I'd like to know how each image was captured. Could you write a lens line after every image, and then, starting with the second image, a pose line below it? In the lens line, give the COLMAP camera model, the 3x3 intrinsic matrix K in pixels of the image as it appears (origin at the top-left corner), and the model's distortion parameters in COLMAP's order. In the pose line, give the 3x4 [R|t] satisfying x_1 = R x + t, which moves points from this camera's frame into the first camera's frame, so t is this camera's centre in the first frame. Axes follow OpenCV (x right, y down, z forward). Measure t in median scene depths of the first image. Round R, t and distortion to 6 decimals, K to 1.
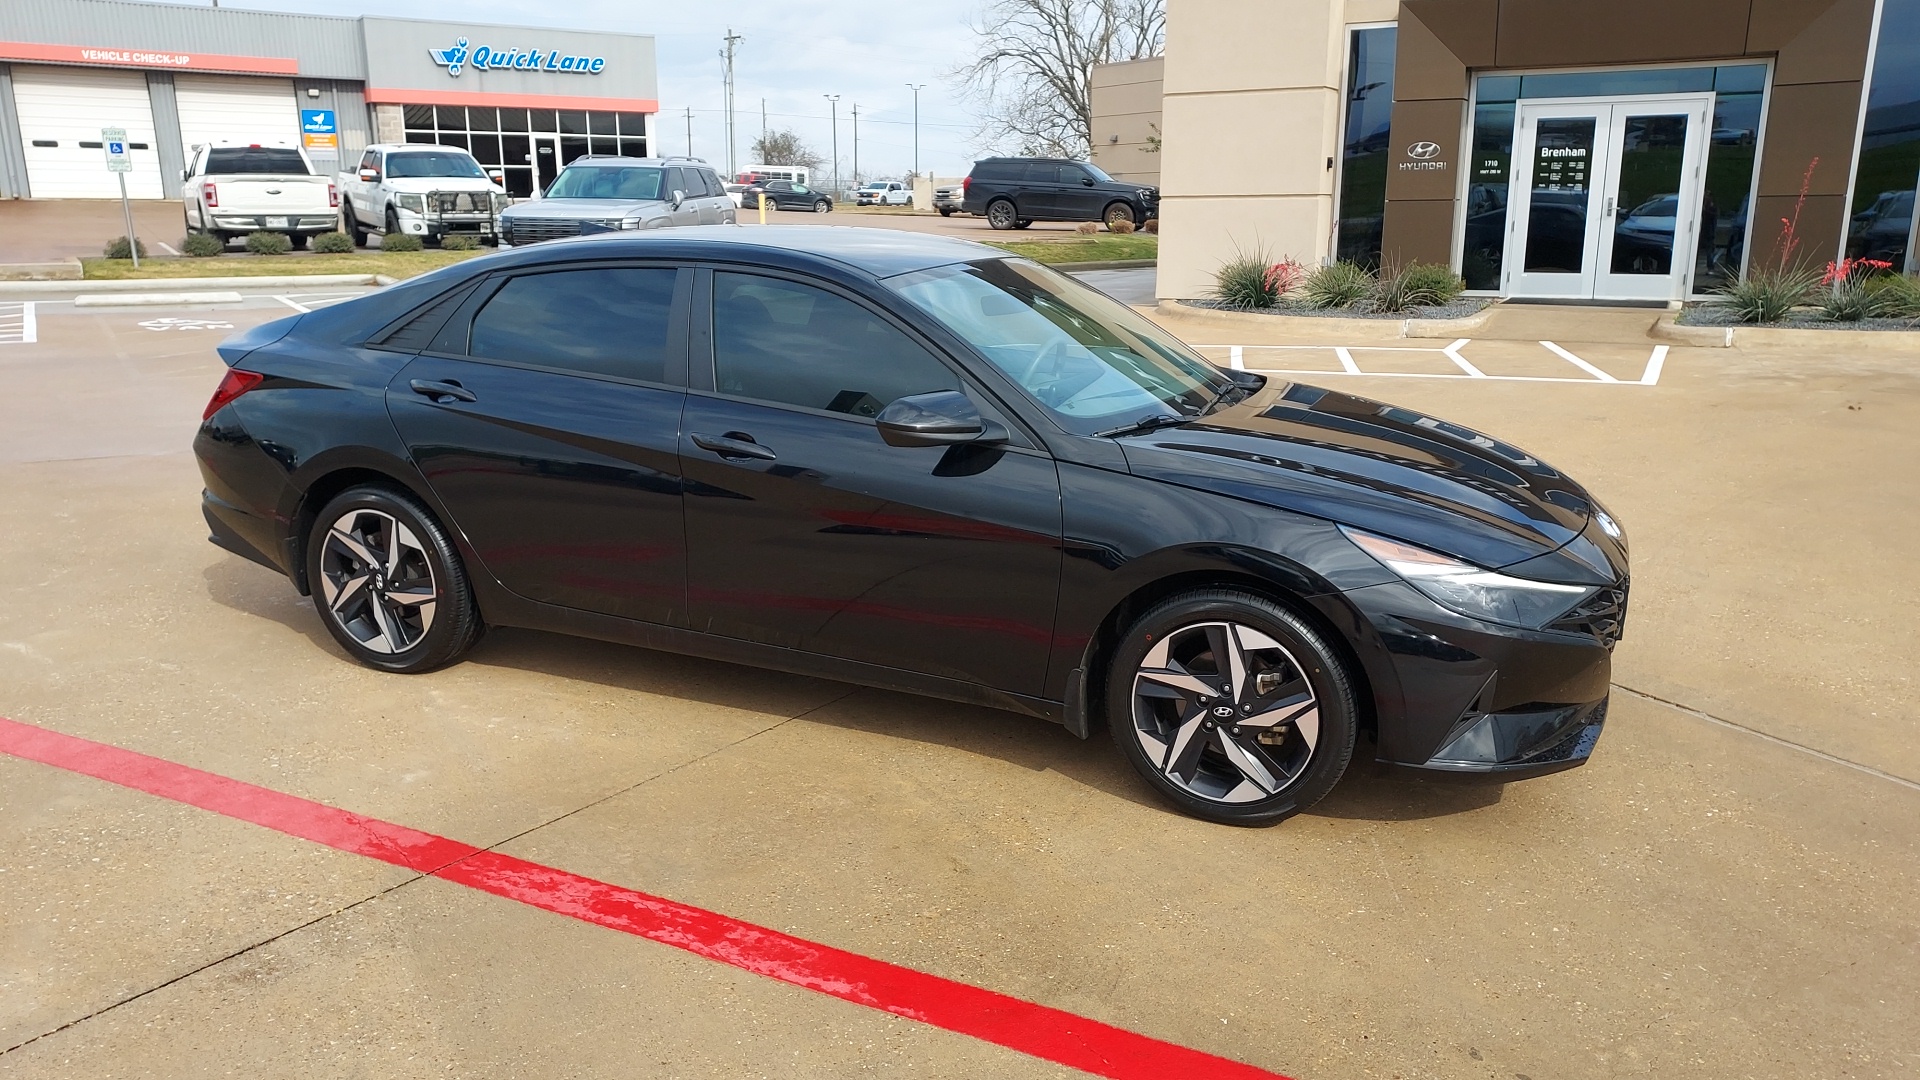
lens RADIAL K [[1393.9, 0, 960.0], [0, 1393.9, 540.0], [0, 0, 1]] dist [0.057074, -0.065803]
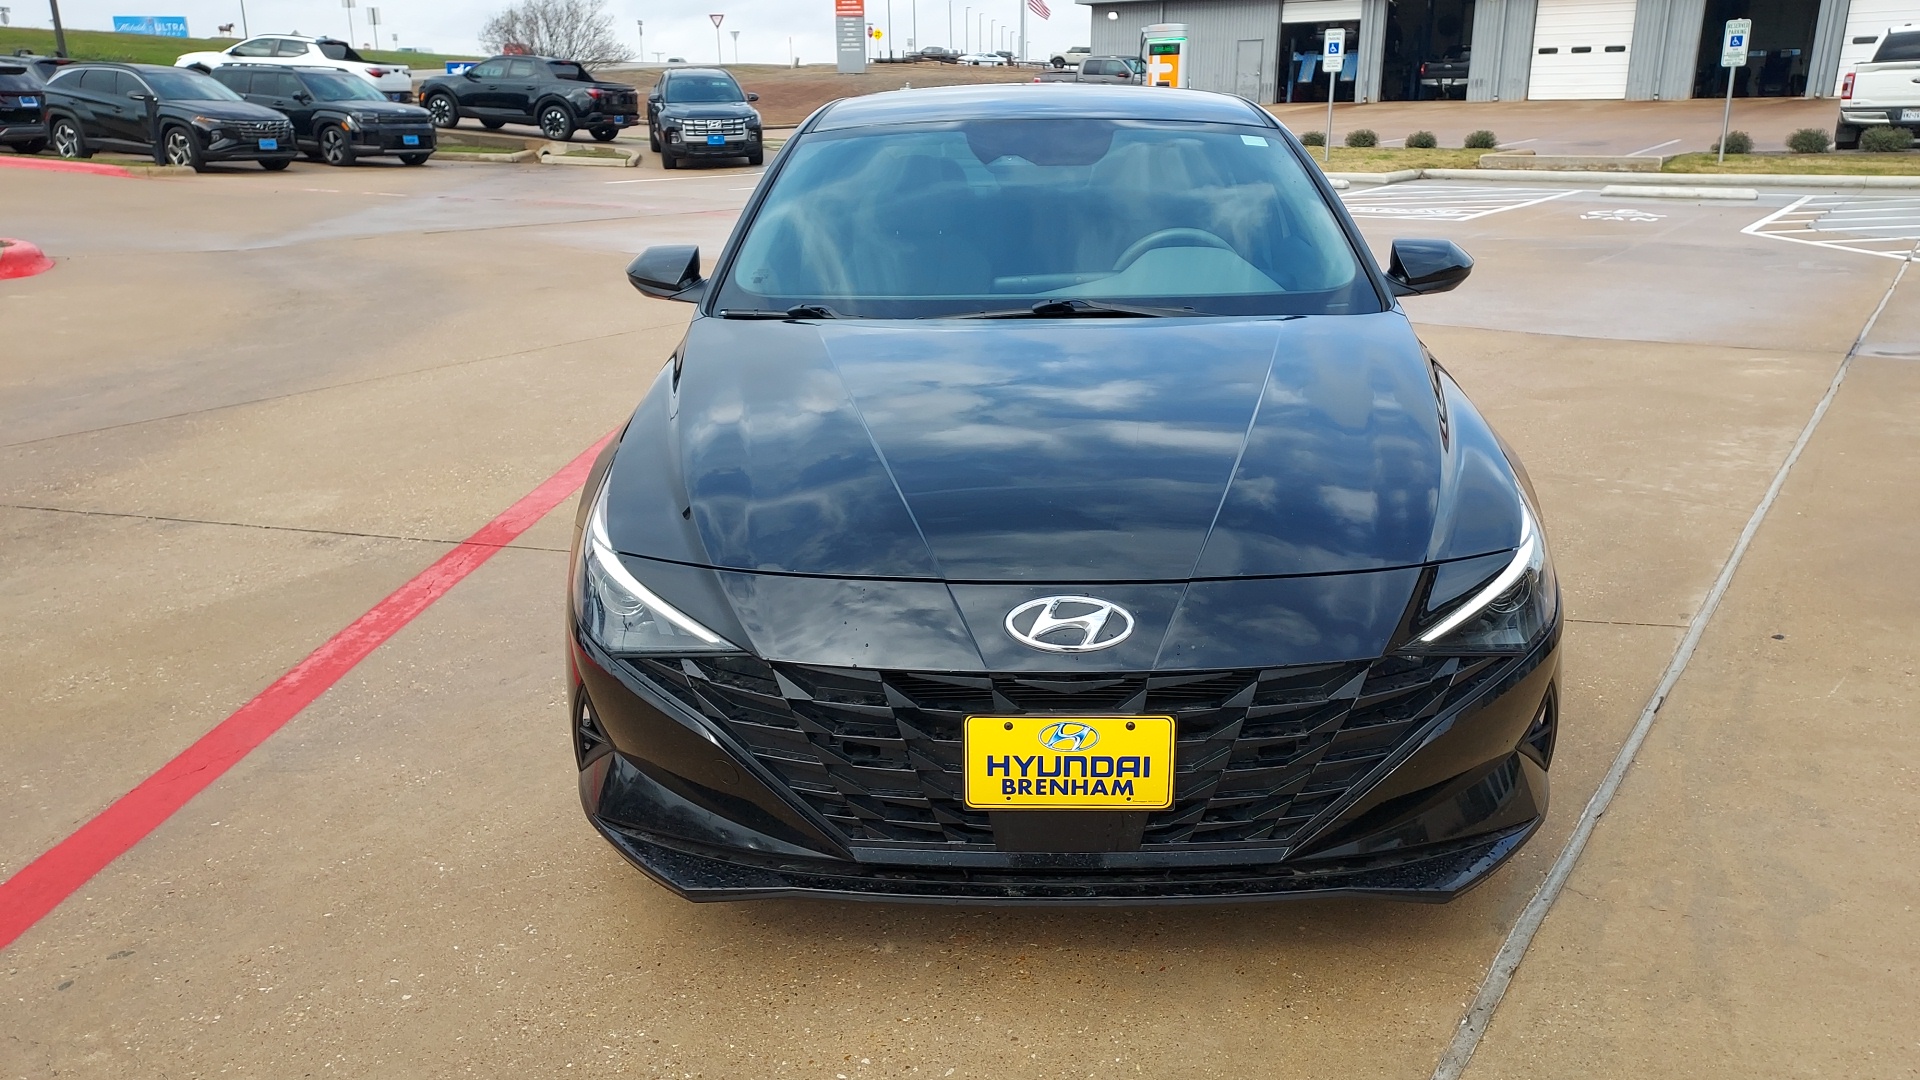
lens RADIAL K [[1403.7, 0, 986.5], [0, 1403.7, 538.6], [0, 0, 1]] dist [0.023469, 0.006878]
pose [[0.373492, 0.270193, -0.887412, 0.206485], [-0.215335, 0.955762, 0.200374, -0.031768], [0.902294, 0.116253, 0.415151, 0.169658]]
